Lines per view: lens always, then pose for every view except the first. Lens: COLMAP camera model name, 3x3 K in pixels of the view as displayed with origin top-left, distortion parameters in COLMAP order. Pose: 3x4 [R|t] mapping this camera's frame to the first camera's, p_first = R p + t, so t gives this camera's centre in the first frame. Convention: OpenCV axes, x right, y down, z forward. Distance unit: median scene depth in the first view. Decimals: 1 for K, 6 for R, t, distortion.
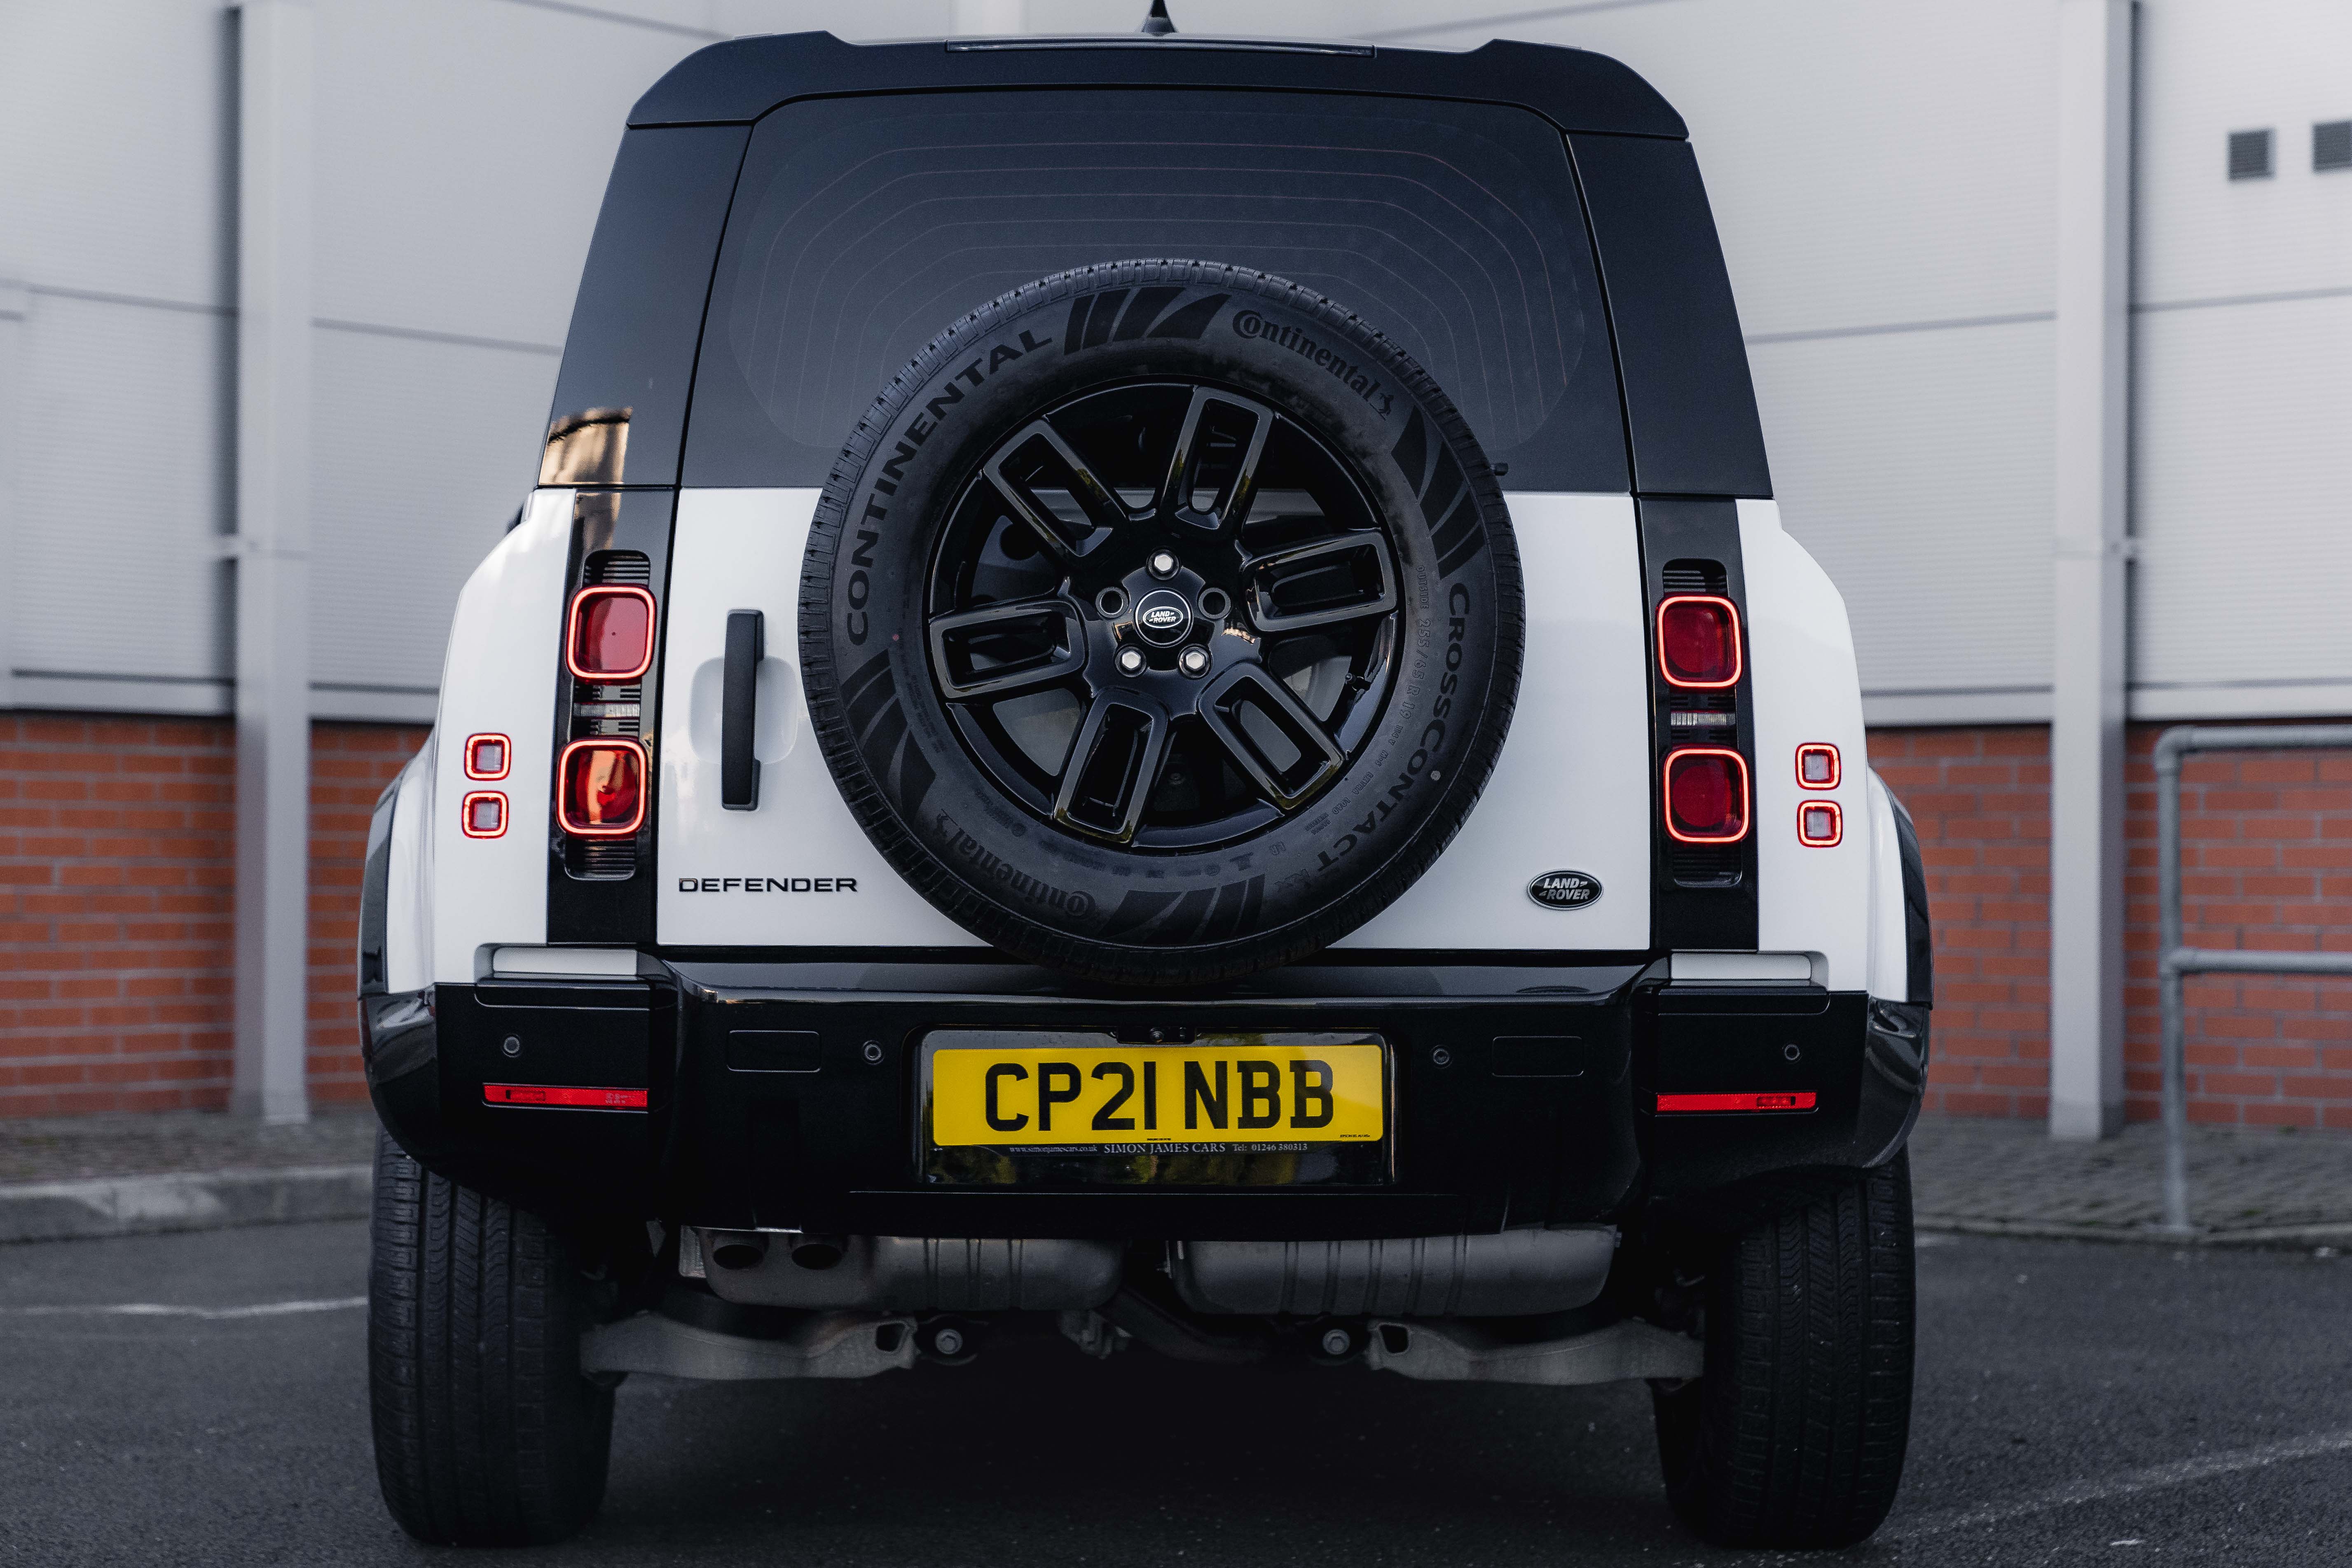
lens RADIAL K [[4817.5, 0, 1195.5], [0, 4817.5, 821.5], [0, 0, 1]] dist [0.079059, -0.139225]
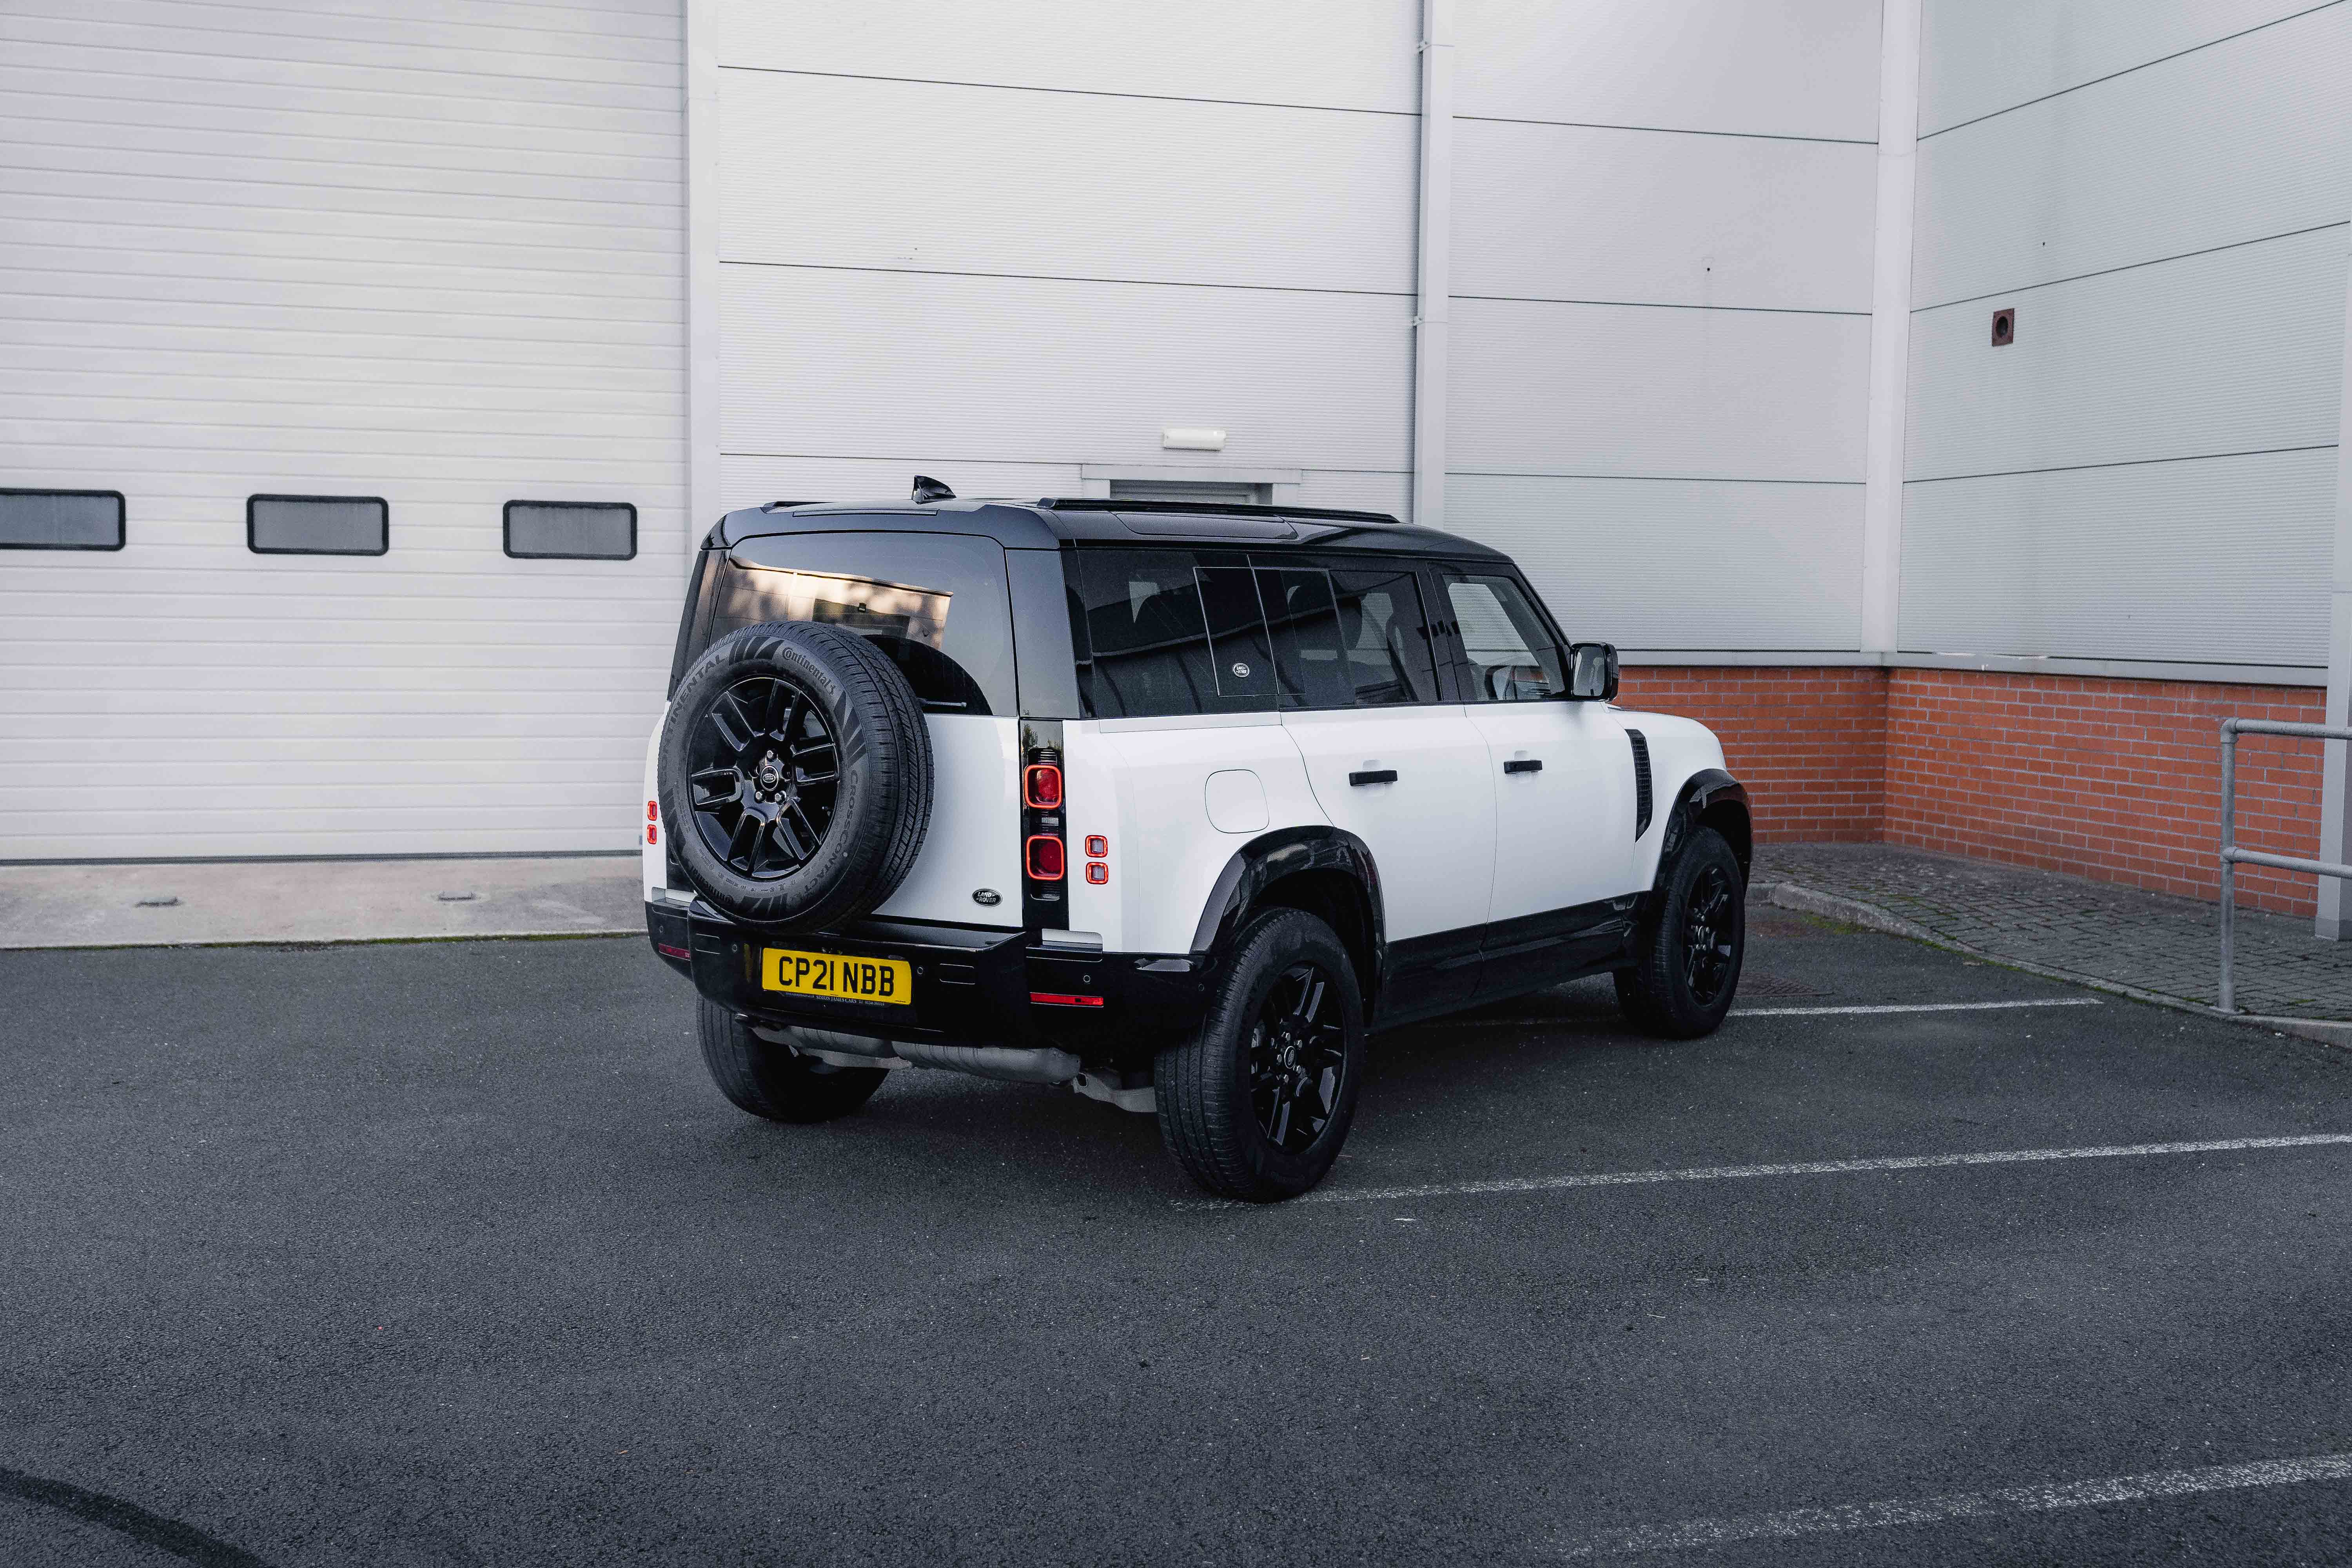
lens RADIAL K [[2439.3, 0, 1176.0], [0, 2439.3, 784.0], [0, 0, 1]] dist [0.025529, -0.005158]
pose [[0.816621, 0.046271, -0.575316, 0.796369], [-0.001512, 0.996950, 0.078034, -0.126880], [0.577172, -0.062855, 0.814200, 0.143713]]
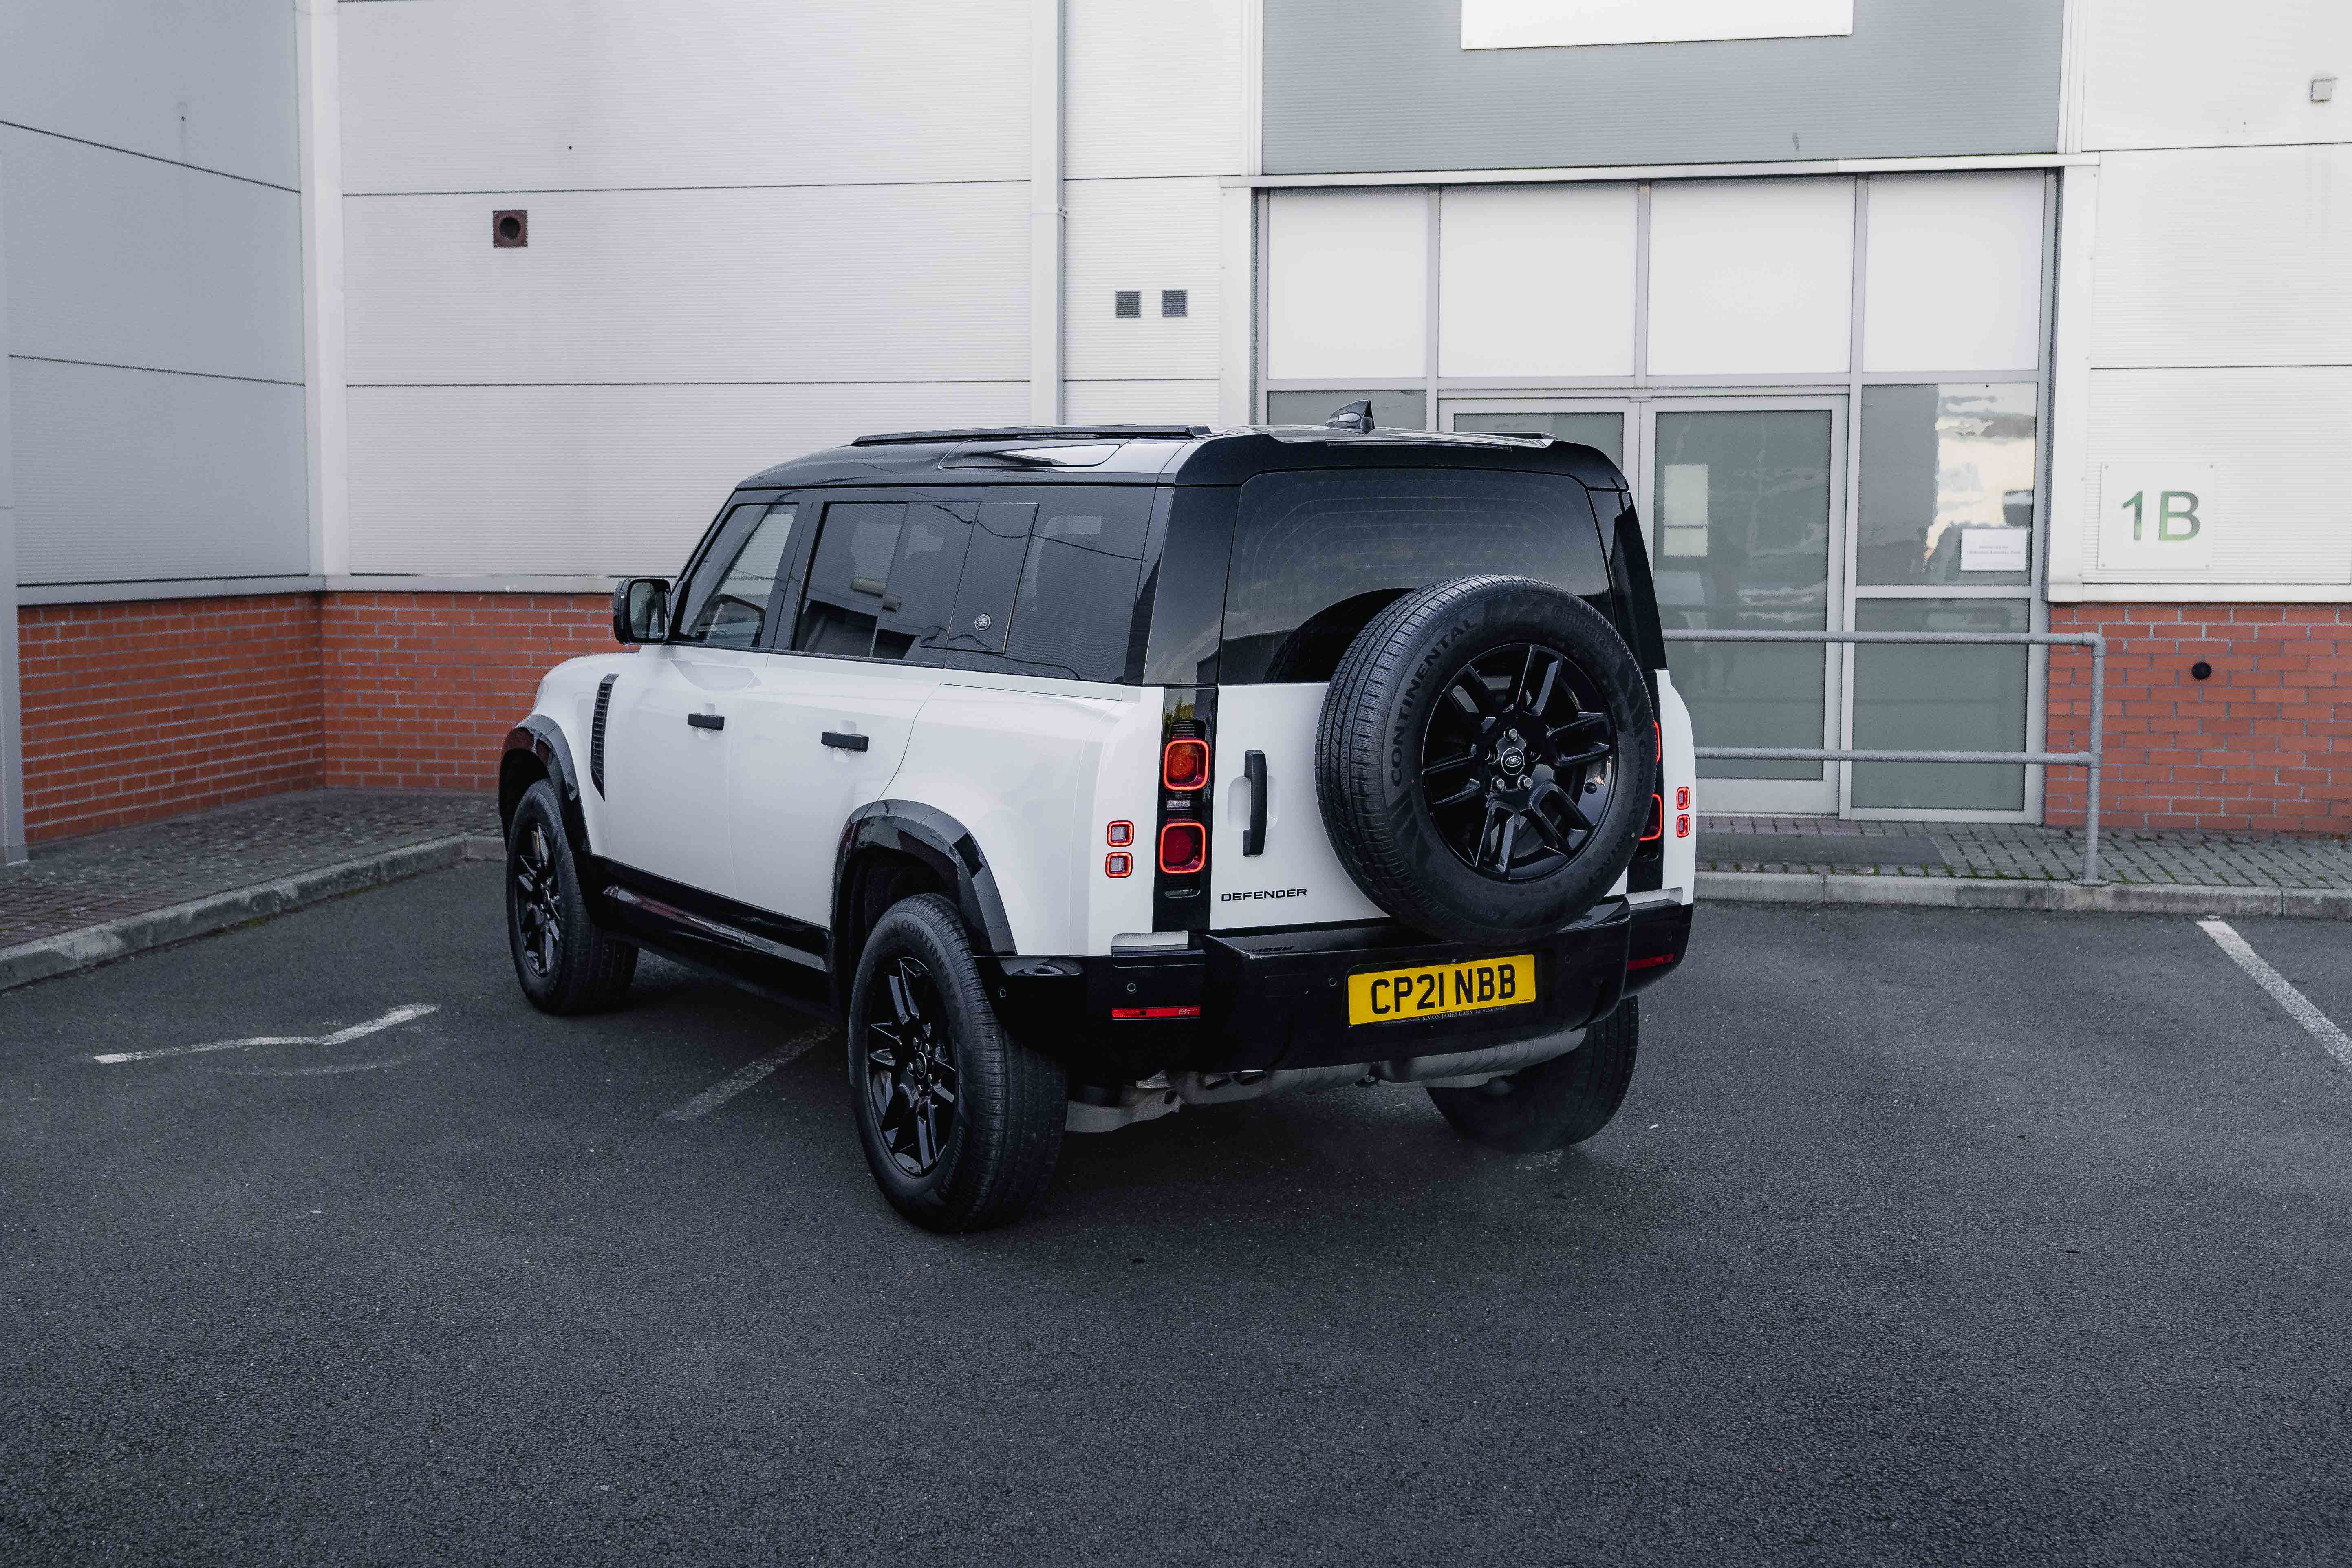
lens RADIAL K [[2630.9, 0, 1177.1], [0, 2630.9, 759.1], [0, 0, 1]] dist [0.058668, -0.036610]
pose [[0.884453, -0.044466, 0.464506, -0.599914], [-0.002463, 0.994991, 0.099937, -0.143855], [-0.466623, -0.089533, 0.879913, 0.110576]]
